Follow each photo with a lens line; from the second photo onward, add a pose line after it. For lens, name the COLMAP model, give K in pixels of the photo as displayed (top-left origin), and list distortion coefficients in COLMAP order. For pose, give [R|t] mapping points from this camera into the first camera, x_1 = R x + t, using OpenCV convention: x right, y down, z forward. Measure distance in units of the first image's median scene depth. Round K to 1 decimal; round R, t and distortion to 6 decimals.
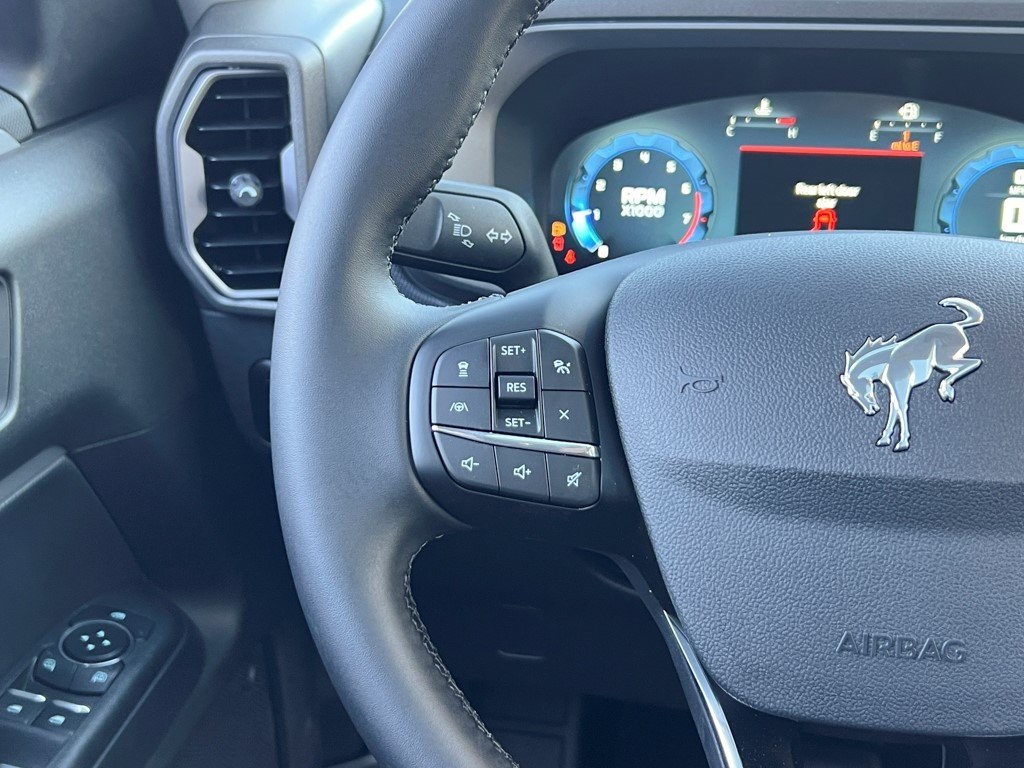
lens RADIAL K [[1214.1, 0, 514.6], [0, 1214.1, 388.6], [0, 0, 1]] dist [0.175037, -0.607320]
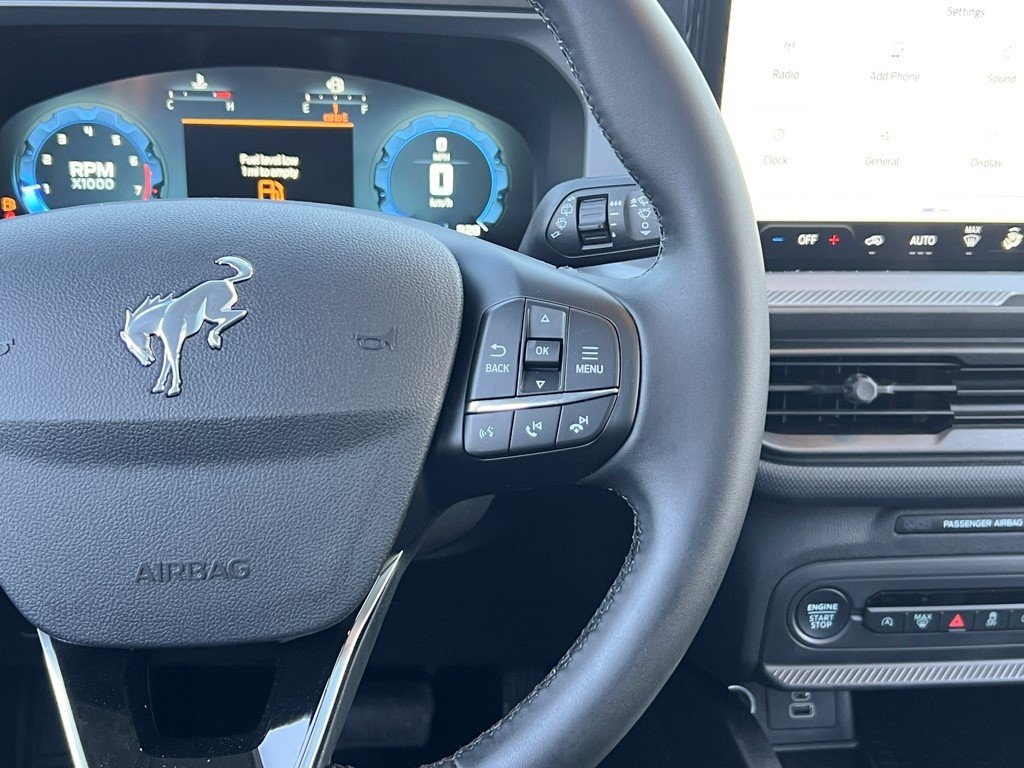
lens RADIAL K [[1214.1, 0, 514.6], [0, 1214.1, 388.6], [0, 0, 1]] dist [0.175037, -0.607320]
pose [[0.963205, -0.074688, 0.258183, 0.239760], [0.068379, 0.997102, 0.033342, 0.020623], [-0.259926, -0.014461, 0.965520, -0.116197]]
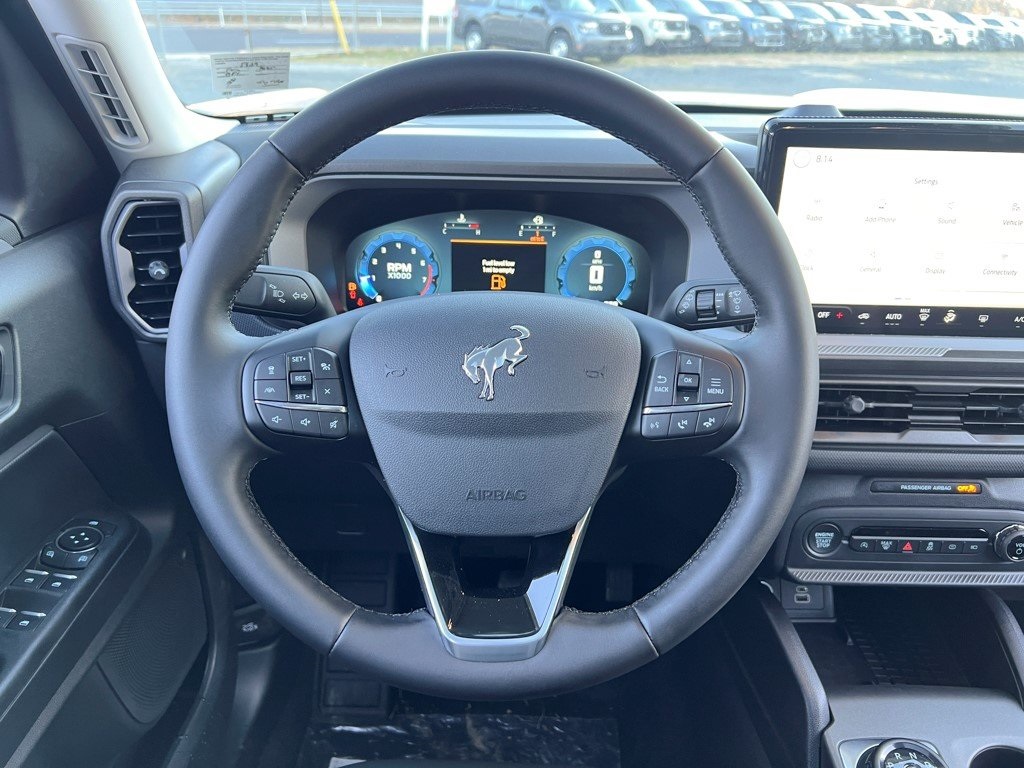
lens RADIAL K [[772.2, 0, 516.0], [0, 772.2, 385.4], [0, 0, 1]] dist [0.056929, -0.092938]
pose [[0.983477, -0.047885, 0.174587, 0.096916], [0.045353, 0.998800, 0.018469, 0.002298], [-0.175262, -0.010246, 0.984469, -0.211640]]
